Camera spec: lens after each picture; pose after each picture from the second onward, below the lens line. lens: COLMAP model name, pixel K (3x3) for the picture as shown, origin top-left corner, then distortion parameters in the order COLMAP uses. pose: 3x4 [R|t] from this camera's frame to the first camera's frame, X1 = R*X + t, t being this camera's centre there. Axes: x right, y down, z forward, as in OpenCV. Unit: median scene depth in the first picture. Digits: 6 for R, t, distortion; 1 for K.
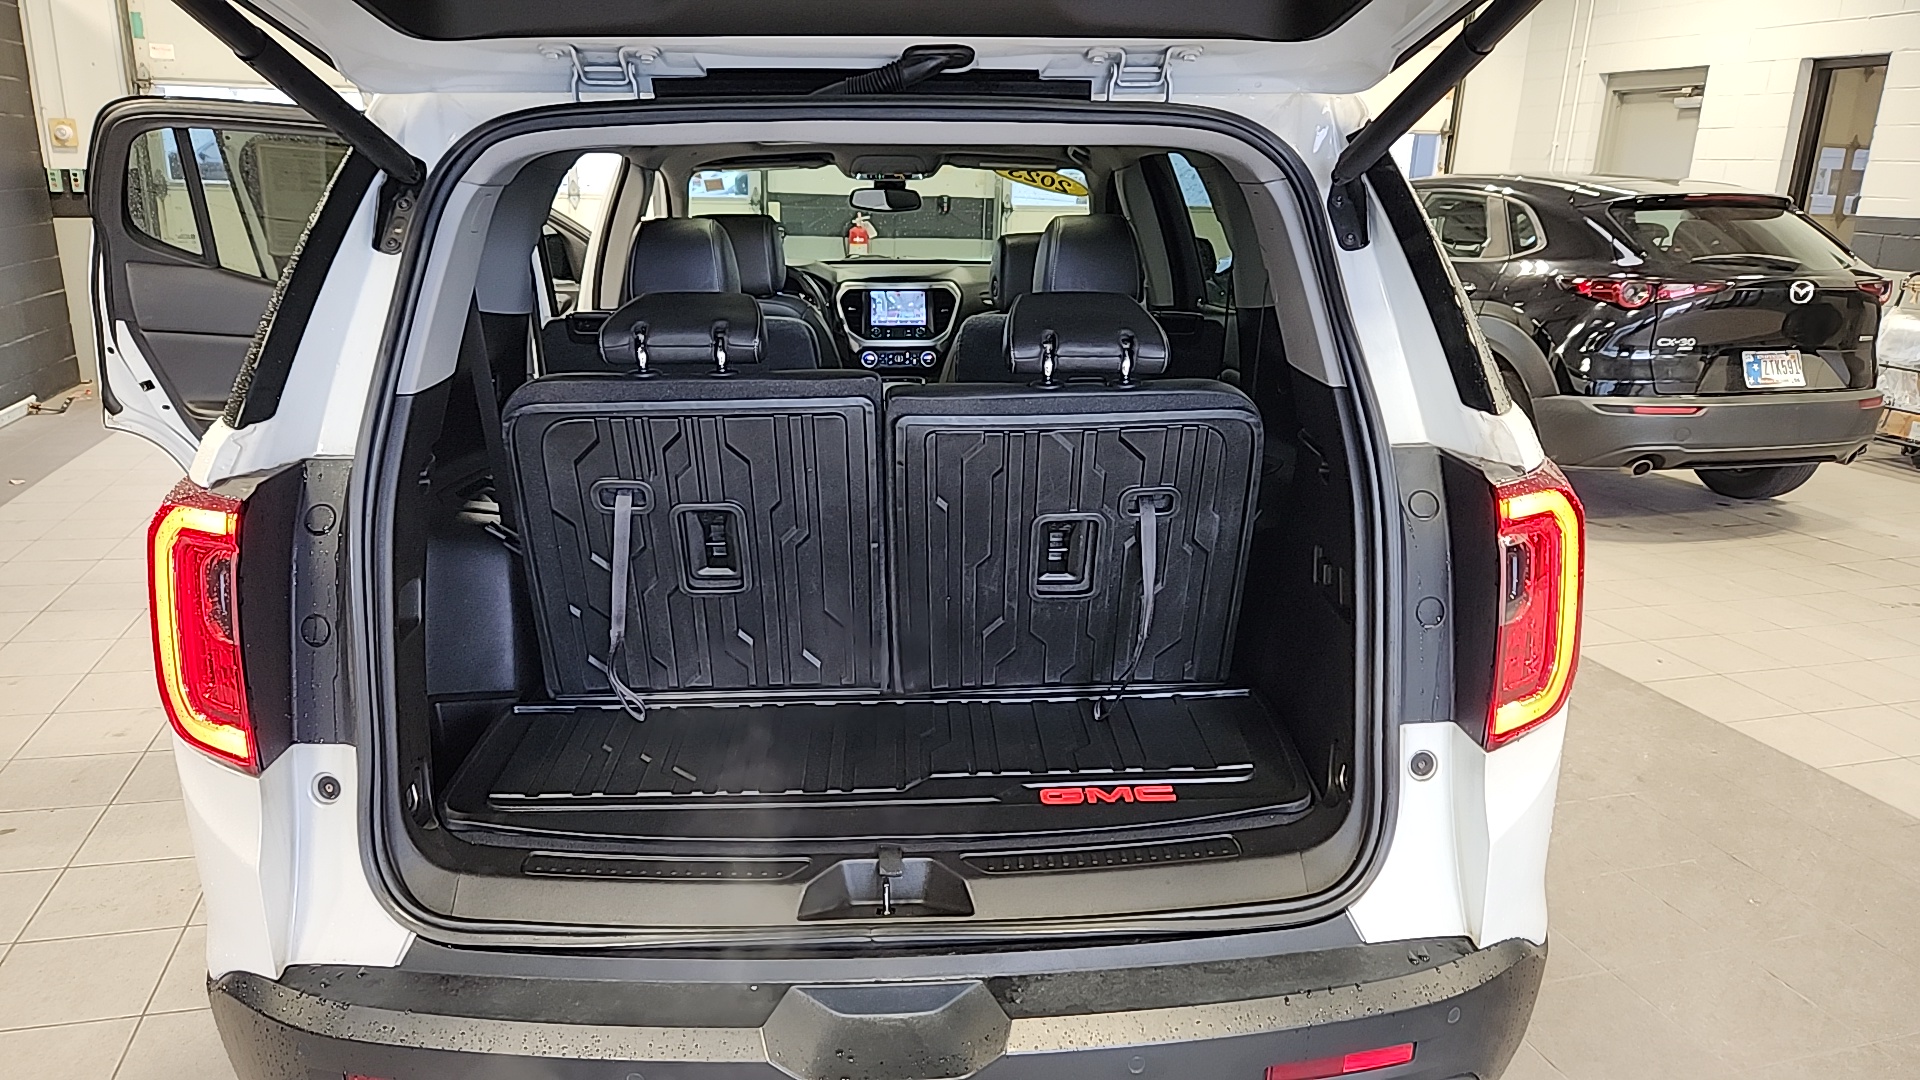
lens RADIAL K [[1324.8, 0, 936.9], [0, 1324.8, 557.2], [0, 0, 1]] dist [0.067091, -0.084947]
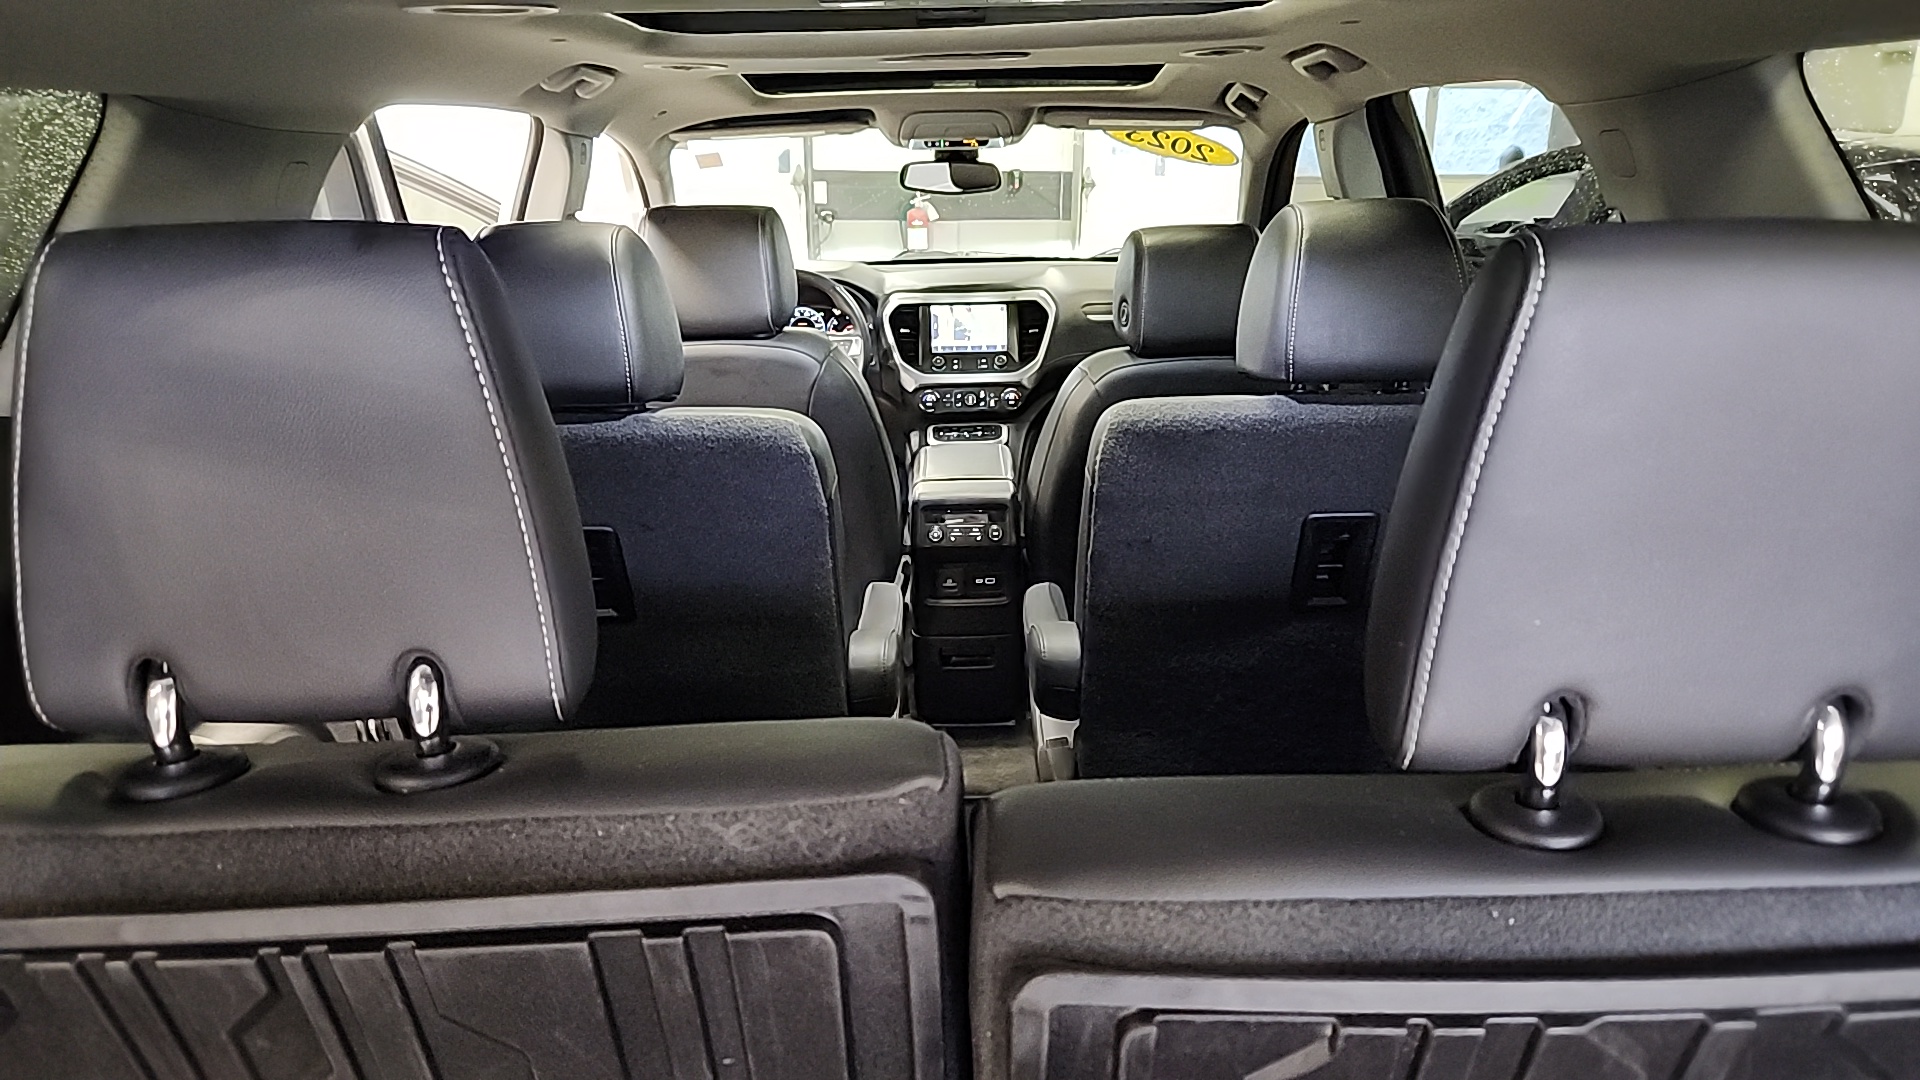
lens RADIAL K [[1324.8, 0, 936.9], [0, 1324.8, 557.2], [0, 0, 1]] dist [0.067091, -0.084947]
pose [[0.998844, -0.005102, -0.047792, -0.012970], [0.005907, 0.999843, 0.016734, -0.076779], [0.047699, -0.016997, 0.998717, 0.283316]]
